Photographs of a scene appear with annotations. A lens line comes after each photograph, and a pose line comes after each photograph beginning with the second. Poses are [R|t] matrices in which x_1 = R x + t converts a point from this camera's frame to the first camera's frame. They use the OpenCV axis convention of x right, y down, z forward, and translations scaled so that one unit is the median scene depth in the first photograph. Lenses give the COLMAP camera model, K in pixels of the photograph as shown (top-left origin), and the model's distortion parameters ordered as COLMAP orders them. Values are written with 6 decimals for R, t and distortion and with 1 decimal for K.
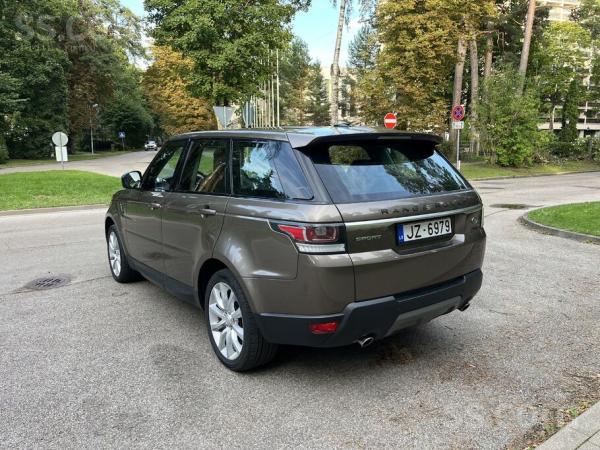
lens RADIAL K [[457.1, 0, 305.7], [0, 457.1, 223.5], [0, 0, 1]] dist [0.071529, -0.094750]
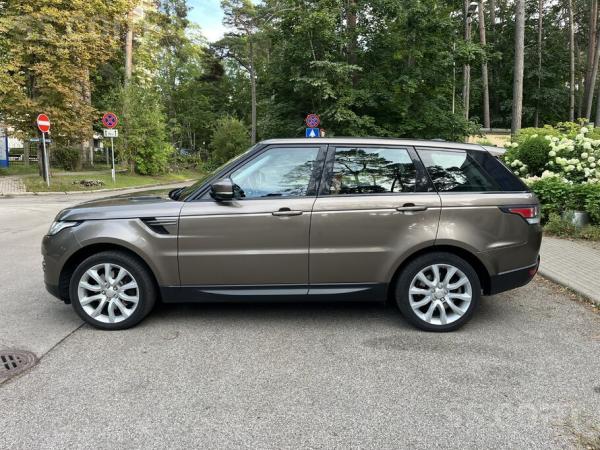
lens RADIAL K [[457.1, 0, 305.7], [0, 457.1, 223.5], [0, 0, 1]] dist [0.071529, -0.094750]
pose [[0.613039, -0.094666, 0.784360, -0.218179], [0.109853, 0.993365, 0.034032, -0.009688], [-0.782378, 0.065302, 0.619371, 0.081570]]
